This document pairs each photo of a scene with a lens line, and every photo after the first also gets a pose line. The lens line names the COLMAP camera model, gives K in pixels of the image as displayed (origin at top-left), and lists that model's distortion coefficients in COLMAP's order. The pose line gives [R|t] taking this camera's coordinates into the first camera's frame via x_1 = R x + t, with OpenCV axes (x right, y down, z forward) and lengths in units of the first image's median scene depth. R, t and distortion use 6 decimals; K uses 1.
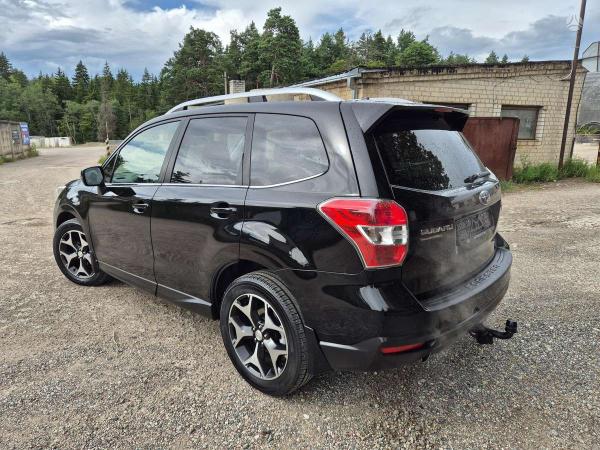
lens RADIAL K [[403.9, 0, 299.2], [0, 403.9, 223.6], [0, 0, 1]] dist [0.045420, -0.038984]
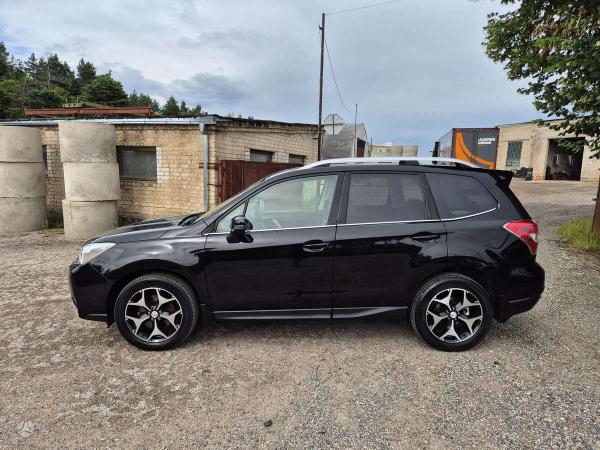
lens RADIAL K [[403.9, 0, 299.2], [0, 403.9, 224.0], [0, 0, 1]] dist [0.045420, -0.038984]
pose [[0.736543, -0.067933, 0.672971, -0.359951], [0.122534, 0.991882, -0.033984, -0.020605], [-0.665199, 0.107492, 0.738888, 0.047099]]
